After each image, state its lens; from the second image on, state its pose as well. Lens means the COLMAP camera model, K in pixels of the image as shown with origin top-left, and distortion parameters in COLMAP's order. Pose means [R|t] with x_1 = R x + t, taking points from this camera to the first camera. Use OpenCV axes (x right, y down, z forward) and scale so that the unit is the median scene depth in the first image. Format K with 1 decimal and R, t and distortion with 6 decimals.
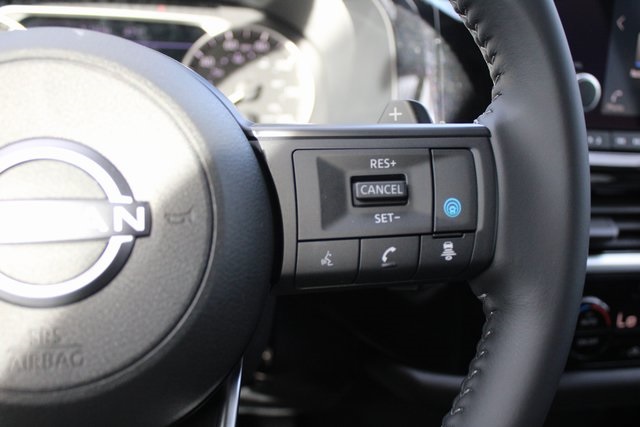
lens RADIAL K [[812.6, 0, 320.0], [0, 812.6, 213.5], [0, 0, 1]] dist [-0.005289, -0.010636]
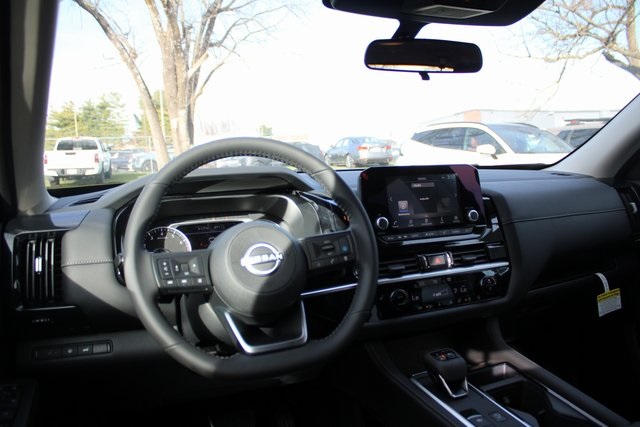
lens RADIAL K [[836.7, 0, 320.0], [0, 836.7, 213.5], [0, 0, 1]] dist [-0.020639, -0.014948]
pose [[0.978936, -0.150700, 0.137744, -0.540827], [0.178084, 0.960219, -0.215095, 0.730183], [-0.099849, 0.235095, 0.966830, -3.270881]]
